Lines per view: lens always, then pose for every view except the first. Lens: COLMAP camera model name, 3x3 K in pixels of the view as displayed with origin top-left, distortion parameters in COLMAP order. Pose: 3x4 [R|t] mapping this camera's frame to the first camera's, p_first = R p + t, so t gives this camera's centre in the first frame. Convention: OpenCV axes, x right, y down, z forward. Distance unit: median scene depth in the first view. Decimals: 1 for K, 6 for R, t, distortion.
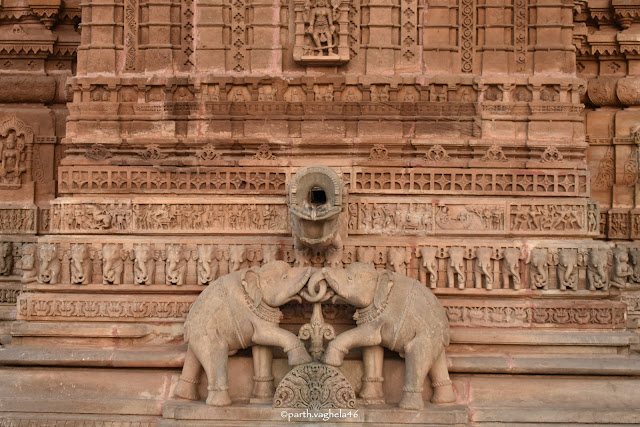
lens RADIAL K [[799.0, 0, 320.0], [0, 799.0, 213.5], [0, 0, 1]] dist [-0.018953, -0.013710]
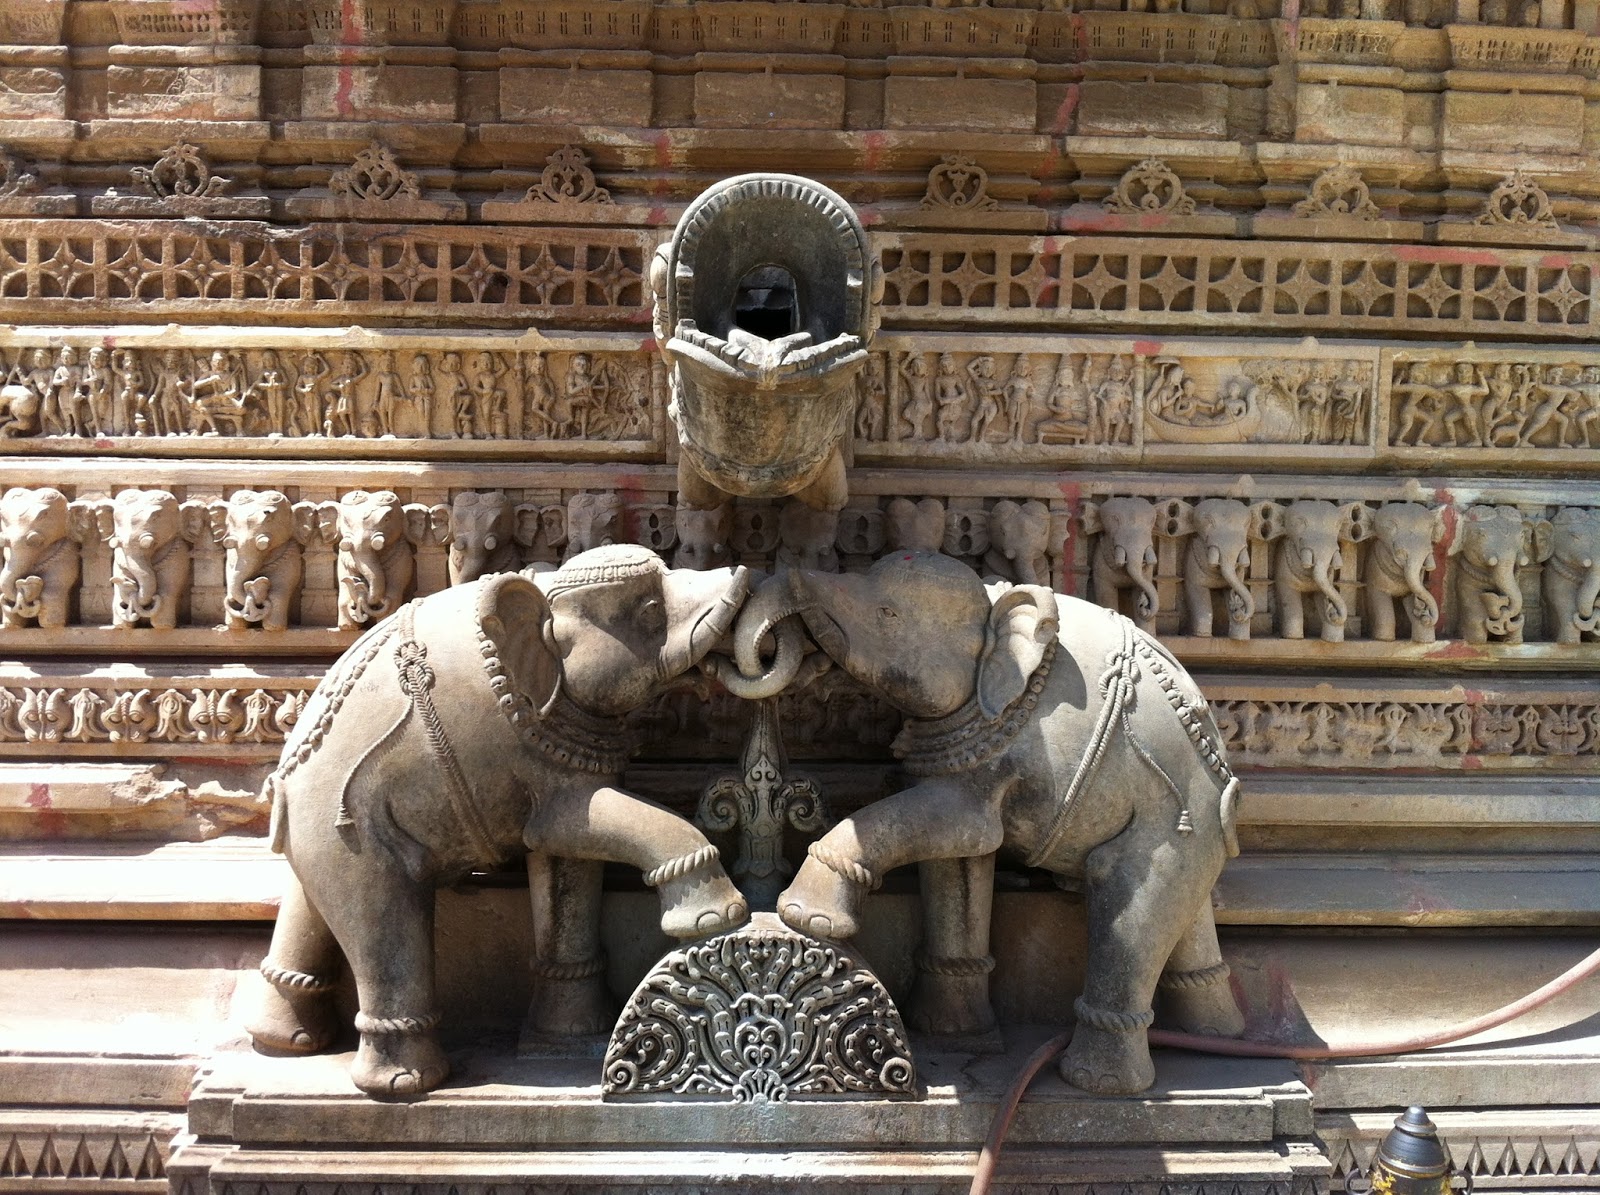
lens RADIAL K [[1438.5, 0, 800.0], [0, 1438.5, 597.5], [0, 0, 1]] dist [-0.004781, -0.005799]
pose [[0.997108, -0.000592, 0.075996, -0.025709], [-0.006342, 0.995833, 0.090975, 0.028933], [-0.075734, -0.091194, 0.992949, 0.462003]]
